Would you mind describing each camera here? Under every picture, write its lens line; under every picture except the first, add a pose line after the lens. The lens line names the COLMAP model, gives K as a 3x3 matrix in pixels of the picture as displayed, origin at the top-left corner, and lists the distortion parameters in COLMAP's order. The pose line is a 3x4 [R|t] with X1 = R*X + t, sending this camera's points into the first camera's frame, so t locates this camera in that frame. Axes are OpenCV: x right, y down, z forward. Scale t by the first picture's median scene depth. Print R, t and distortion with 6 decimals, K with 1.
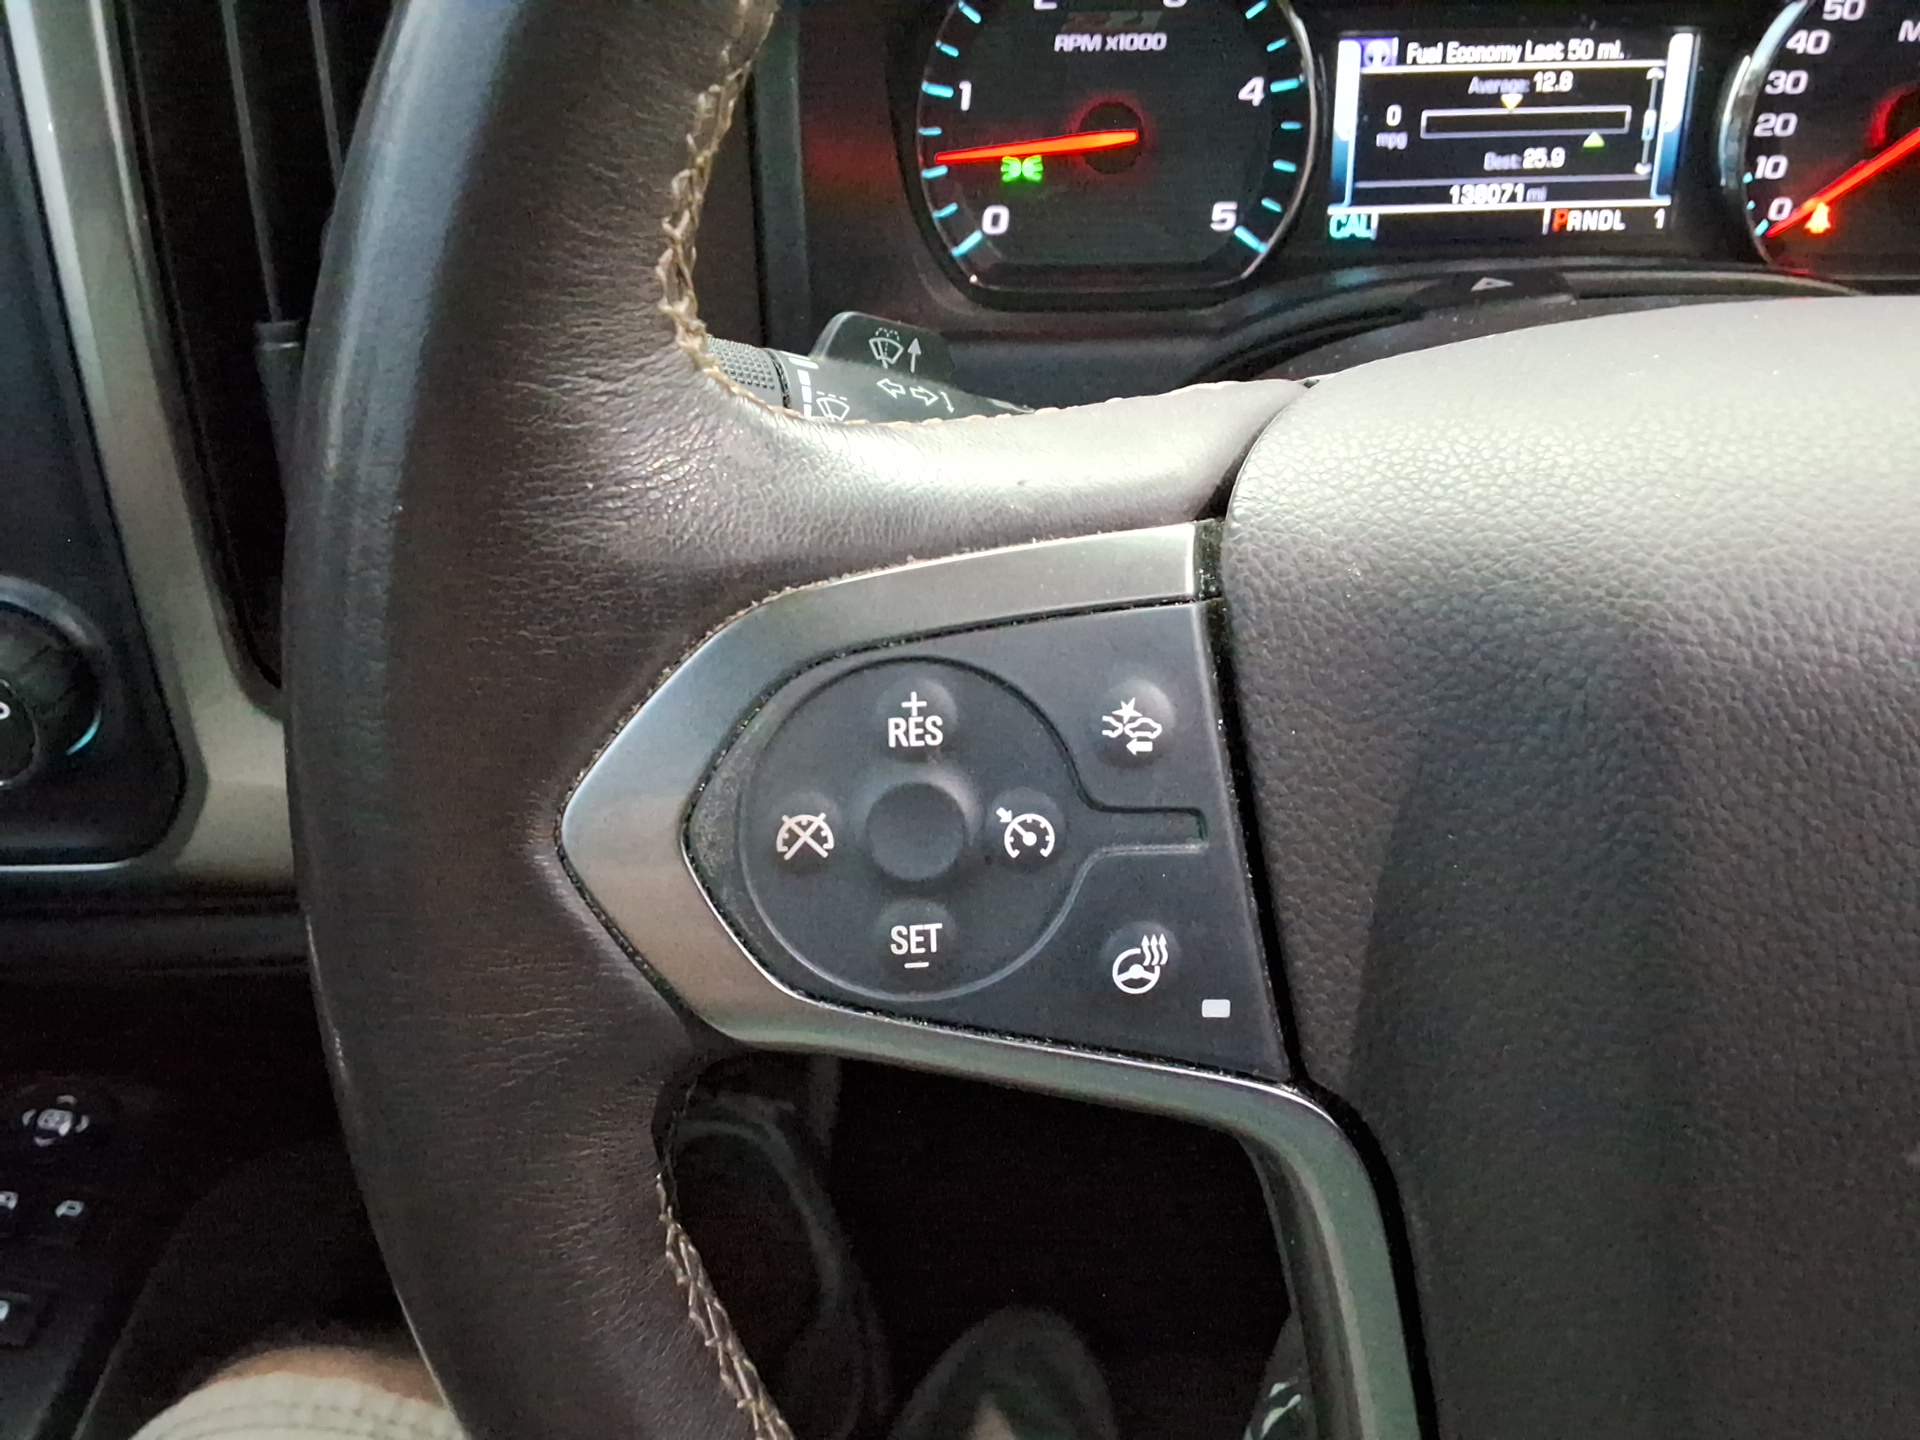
lens RADIAL K [[1546.5, 0, 975.6], [0, 1546.5, 724.1], [0, 0, 1]] dist [0.104074, -0.159394]
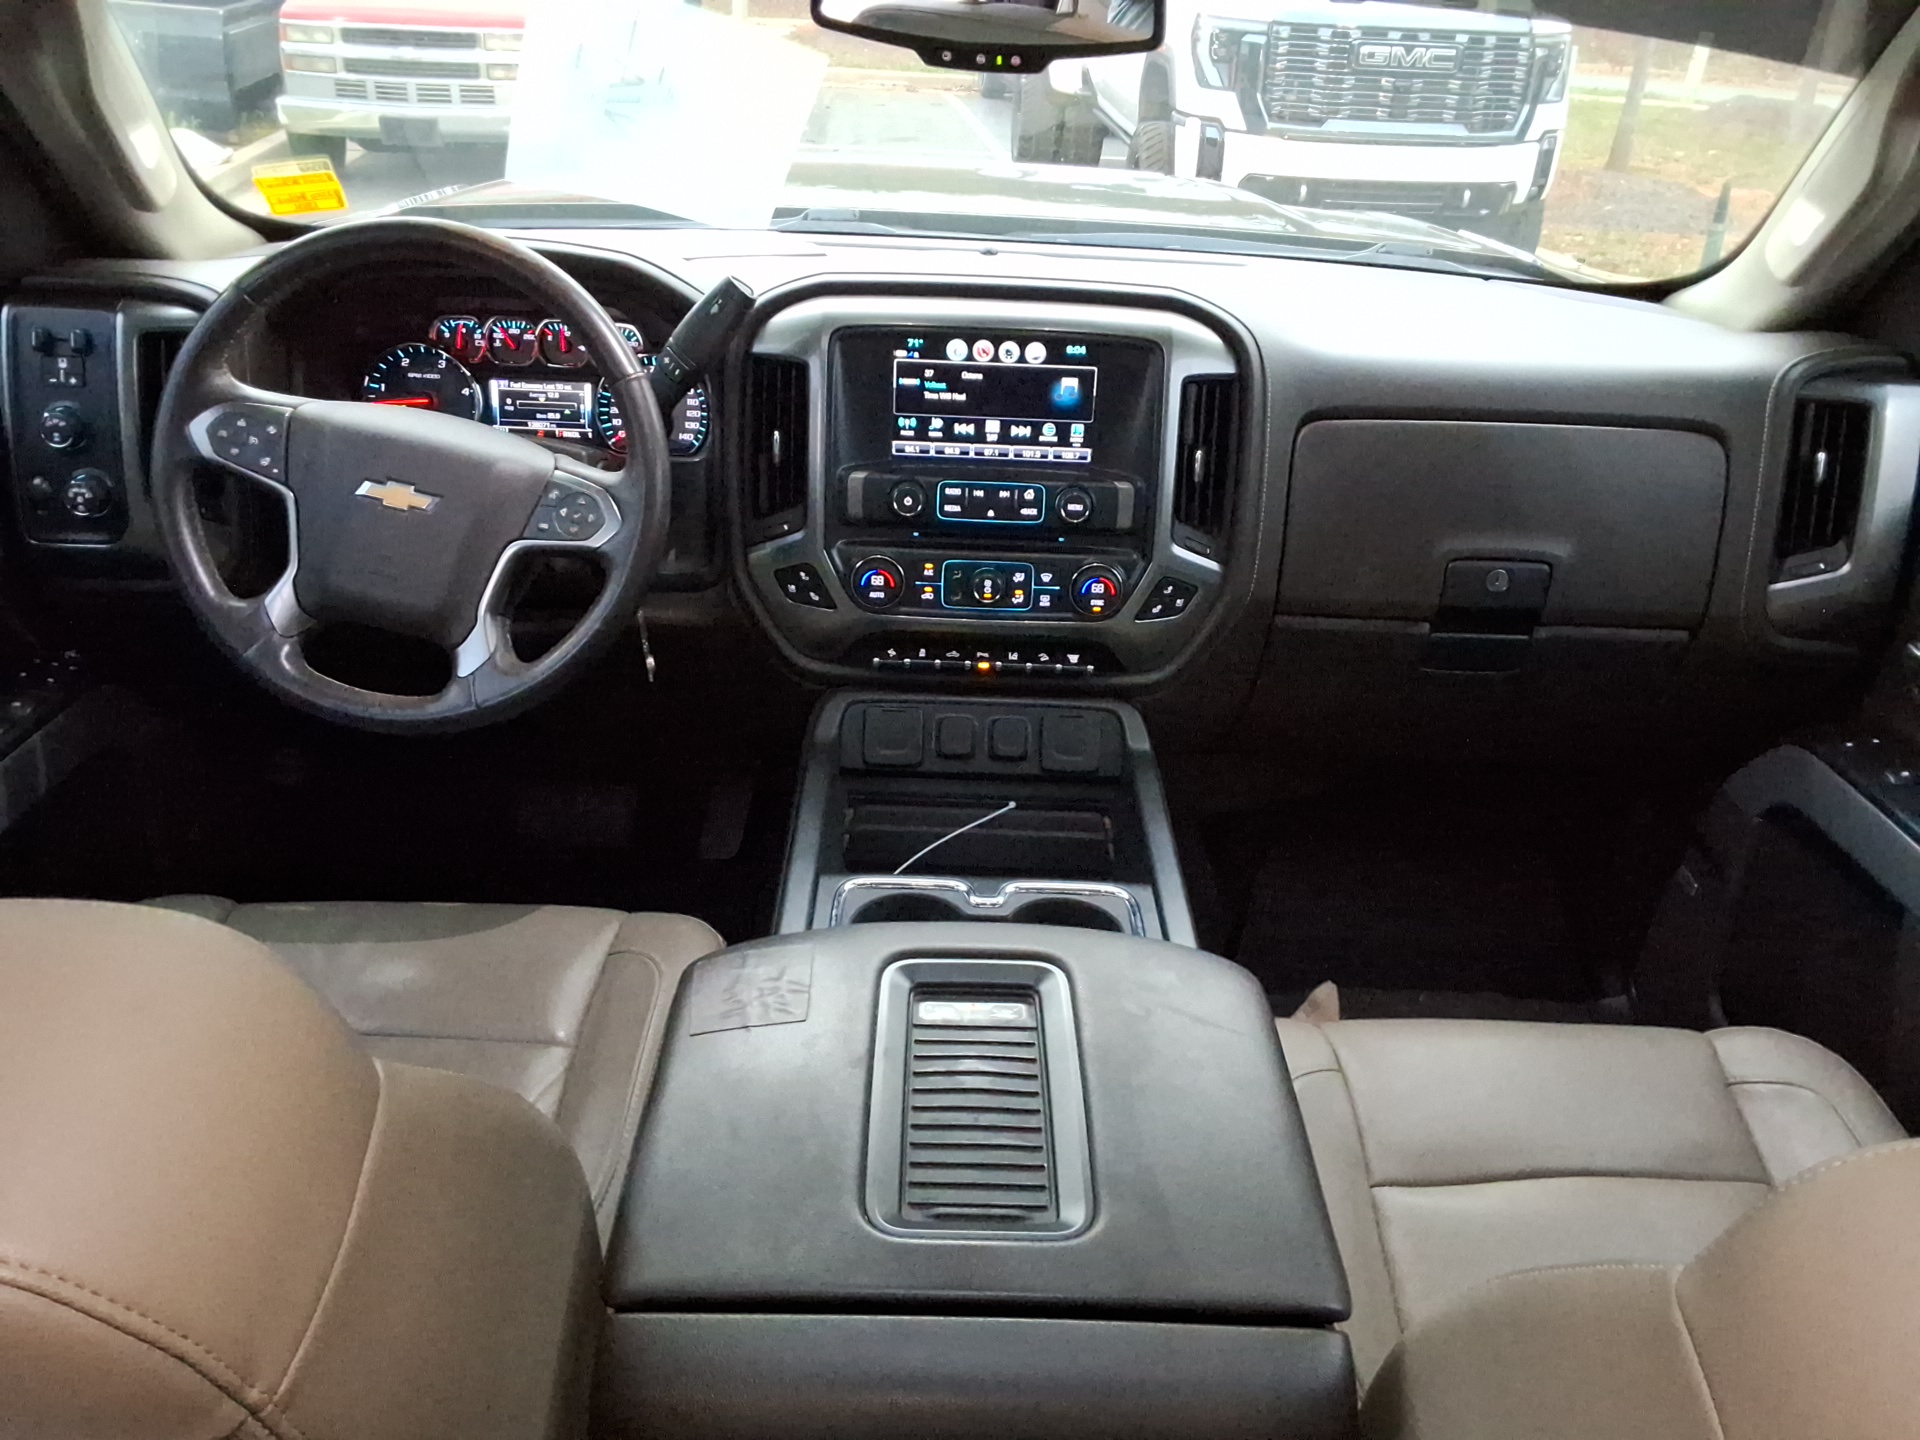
lens RADIAL K [[1546.5, 0, 995.5], [0, 1546.5, 710.1], [0, 0, 1]] dist [0.104074, -0.159394]
pose [[0.998233, 0.047606, 0.035551, 1.290319], [-0.038769, 0.975304, -0.217438, 1.029841], [-0.045025, 0.215676, 0.975426, -2.370585]]
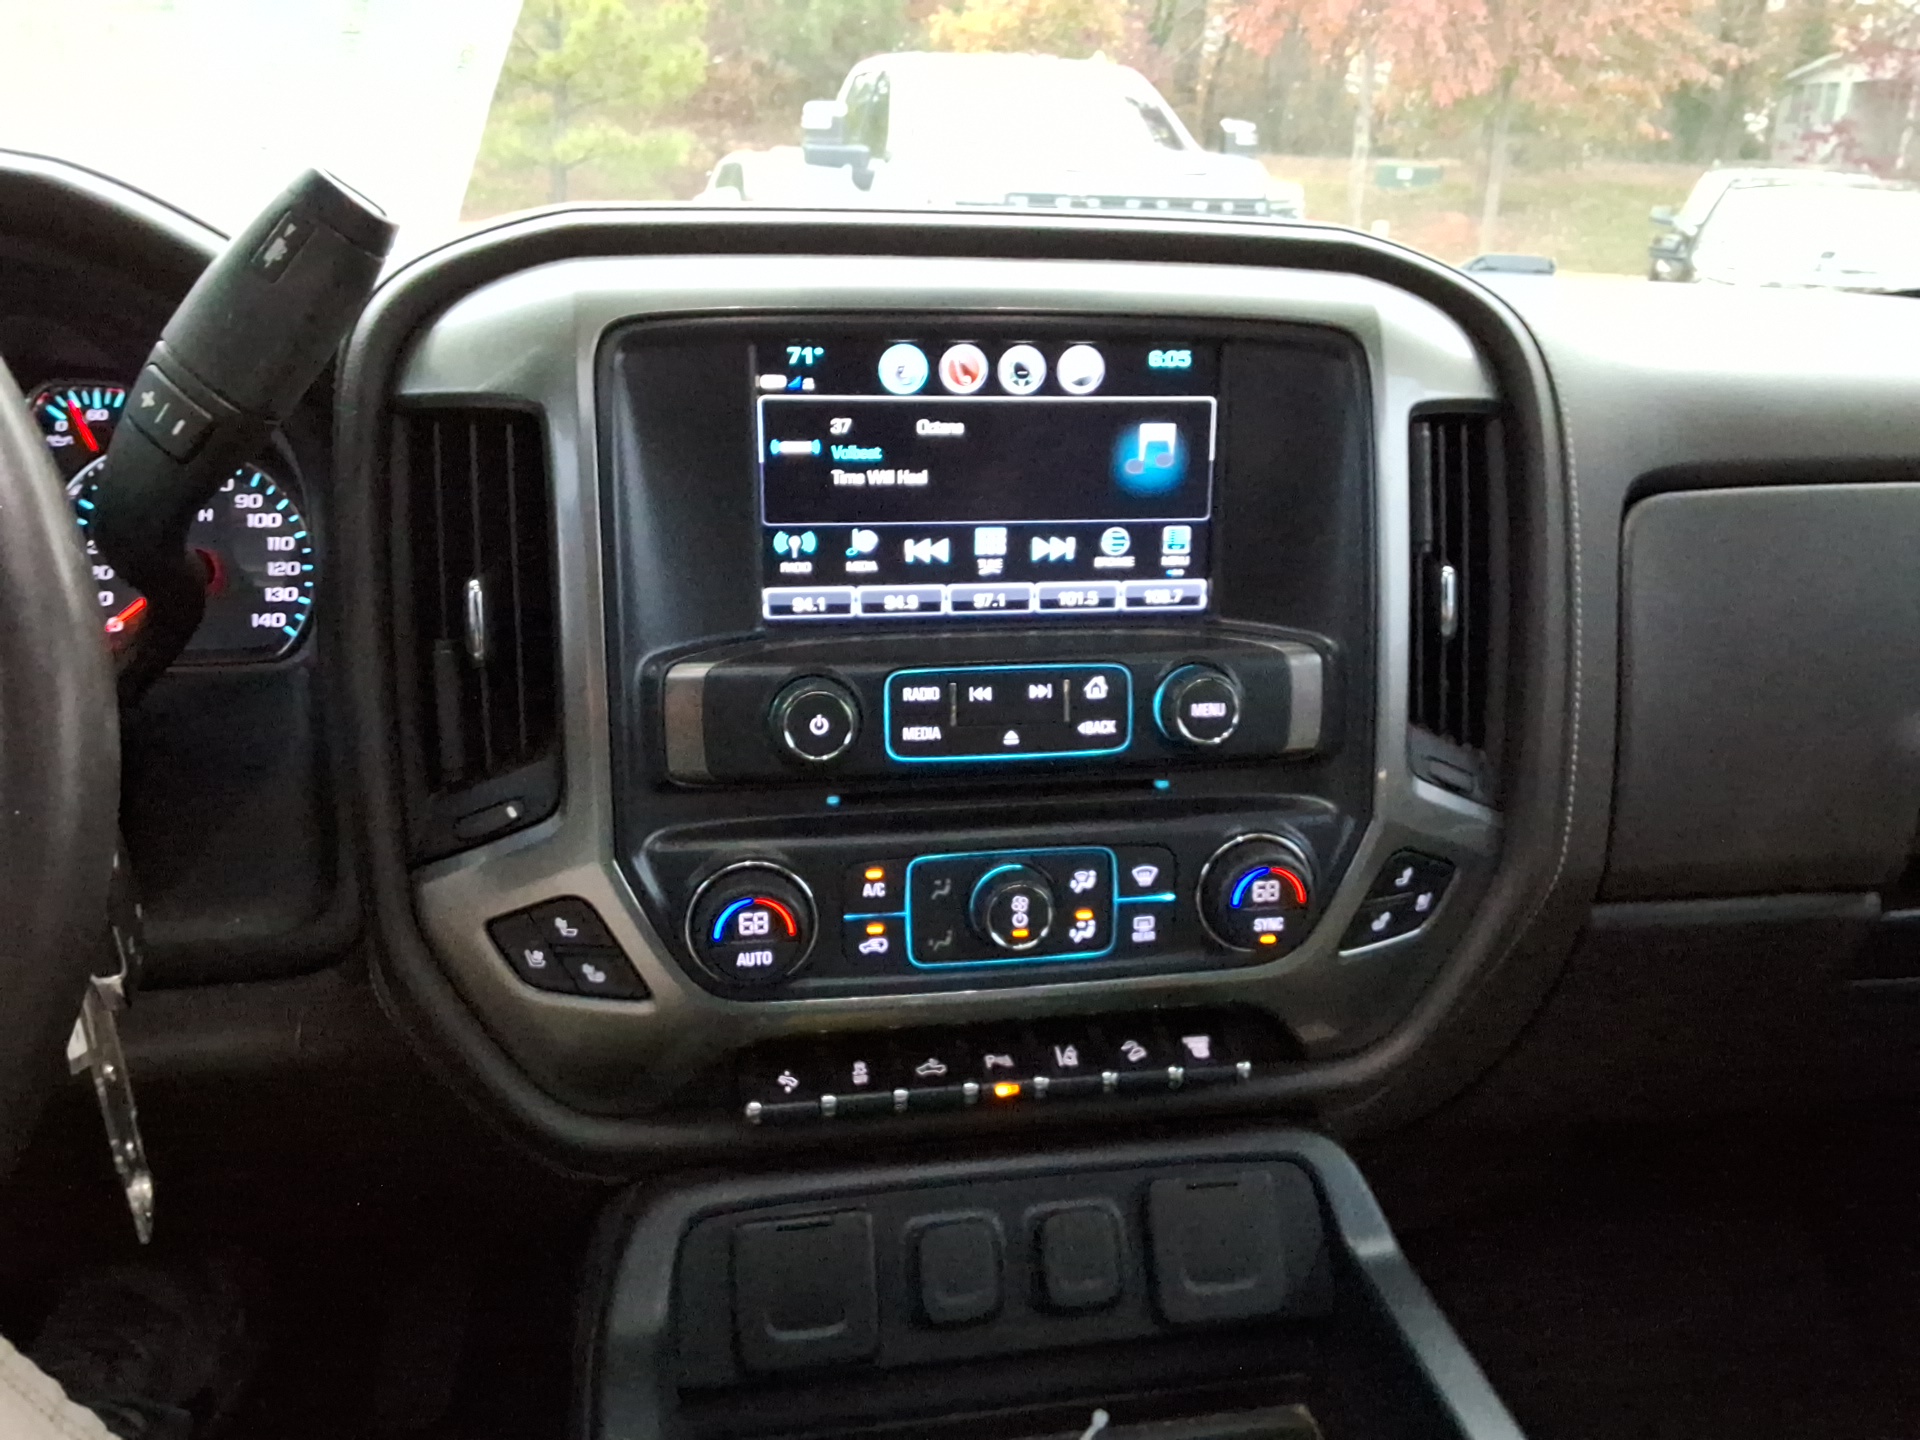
lens RADIAL K [[1546.5, 0, 979.7], [0, 1546.5, 710.1], [0, 0, 1]] dist [0.104074, -0.159394]
pose [[0.981508, -0.022256, 0.190124, 1.086768], [0.086263, 0.938077, -0.335514, 0.357119], [-0.170884, 0.345710, 0.922650, -0.564437]]
